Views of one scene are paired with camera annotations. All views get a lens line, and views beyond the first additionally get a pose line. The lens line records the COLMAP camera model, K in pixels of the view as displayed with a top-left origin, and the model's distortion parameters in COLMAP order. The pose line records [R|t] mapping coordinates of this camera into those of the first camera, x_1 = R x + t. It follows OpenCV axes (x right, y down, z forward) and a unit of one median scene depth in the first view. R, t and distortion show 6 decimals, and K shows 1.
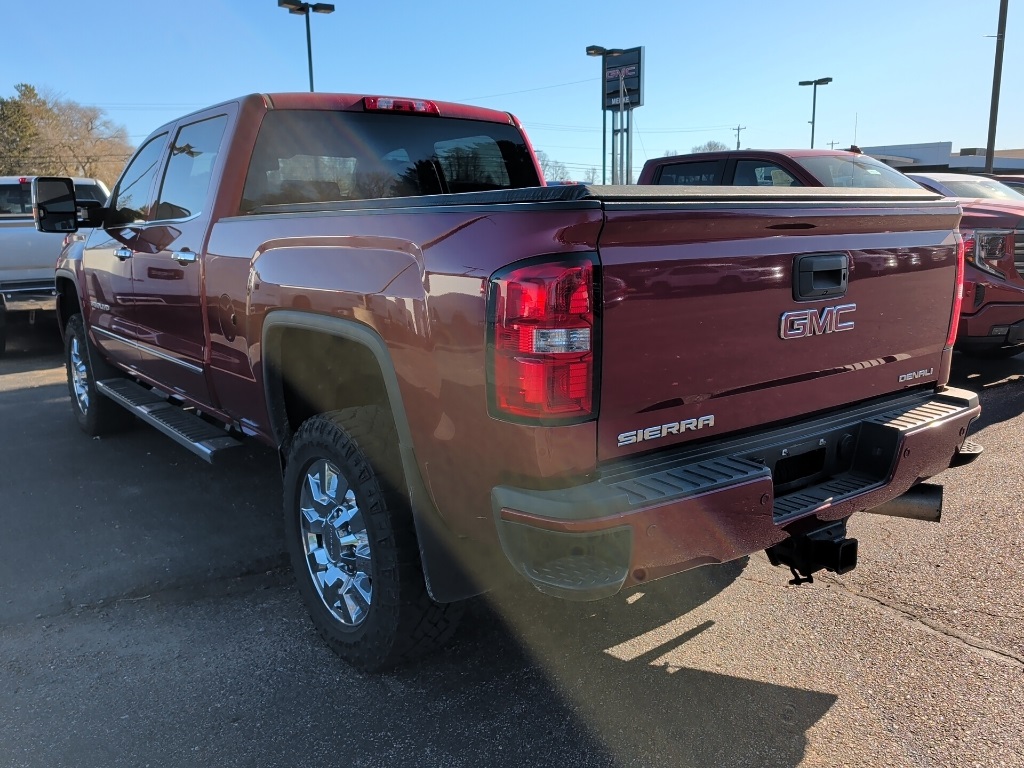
lens RADIAL K [[836.4, 0, 519.8], [0, 836.4, 386.9], [0, 0, 1]] dist [0.036111, -0.047315]
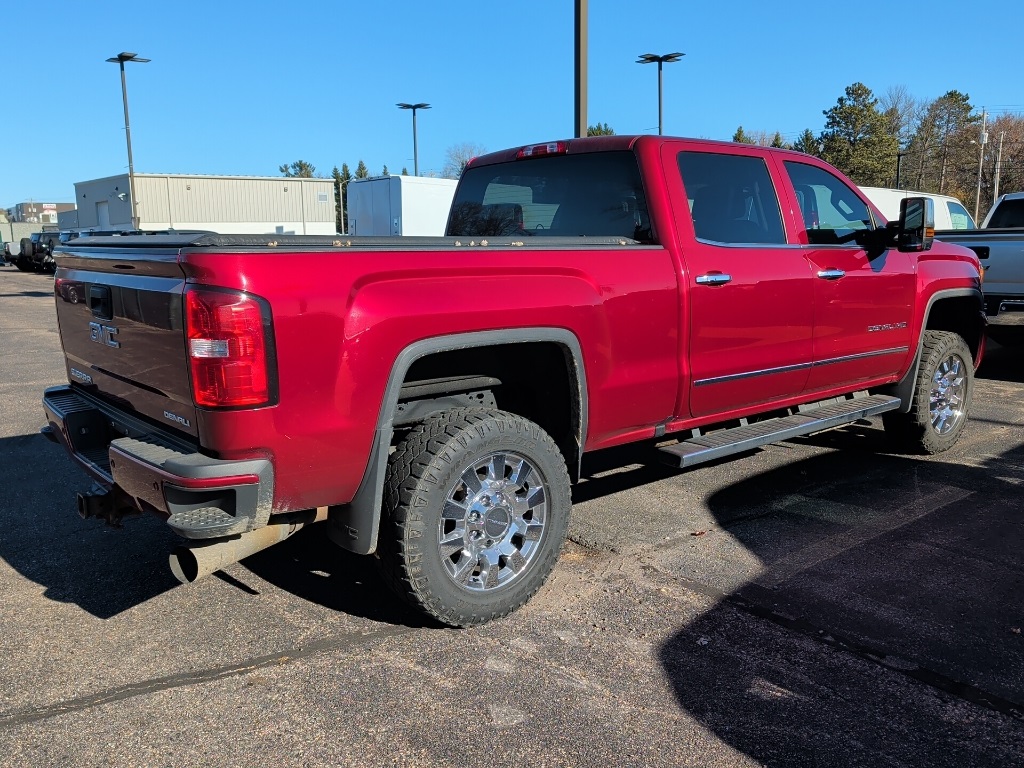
lens RADIAL K [[836.4, 0, 519.8], [0, 836.4, 386.9], [0, 0, 1]] dist [0.036111, -0.047315]
pose [[0.084877, 0.186880, -0.978709, 1.739071], [-0.188690, 0.967495, 0.168375, -0.349044], [0.978362, 0.170382, 0.117380, 1.488571]]
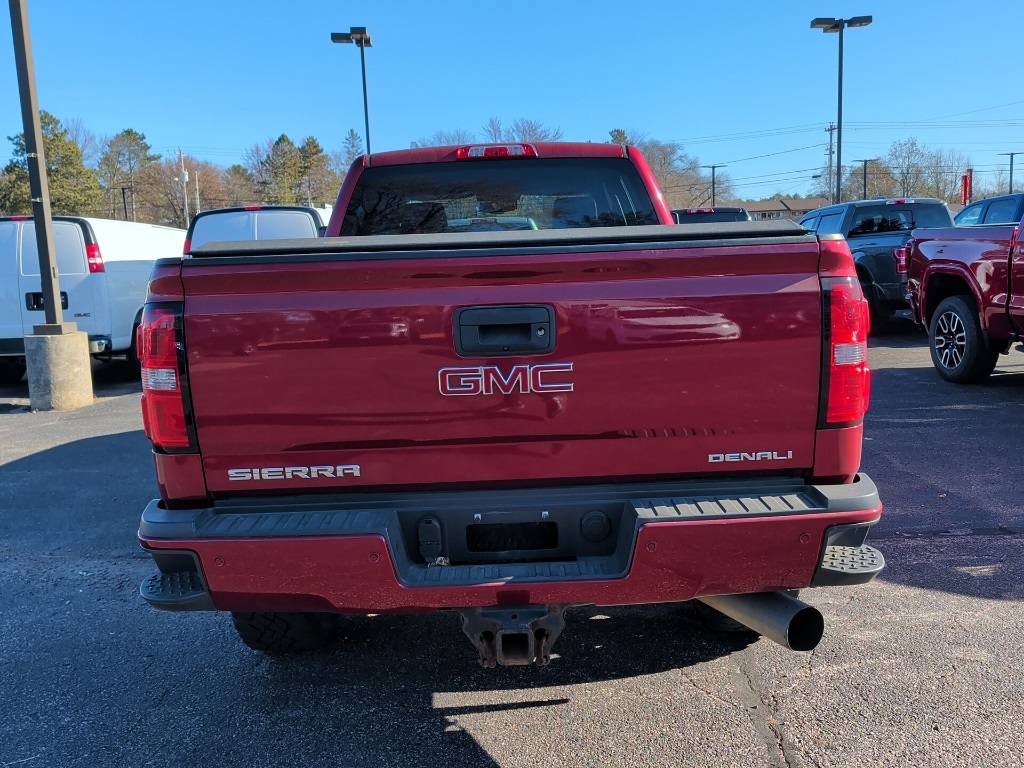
lens RADIAL K [[836.4, 0, 519.8], [0, 836.4, 386.9], [0, 0, 1]] dist [0.036111, -0.047315]
pose [[0.817894, 0.075133, -0.570442, 0.863448], [-0.089328, 0.995997, 0.003105, -0.072389], [0.568392, 0.048417, 0.821332, 0.261630]]
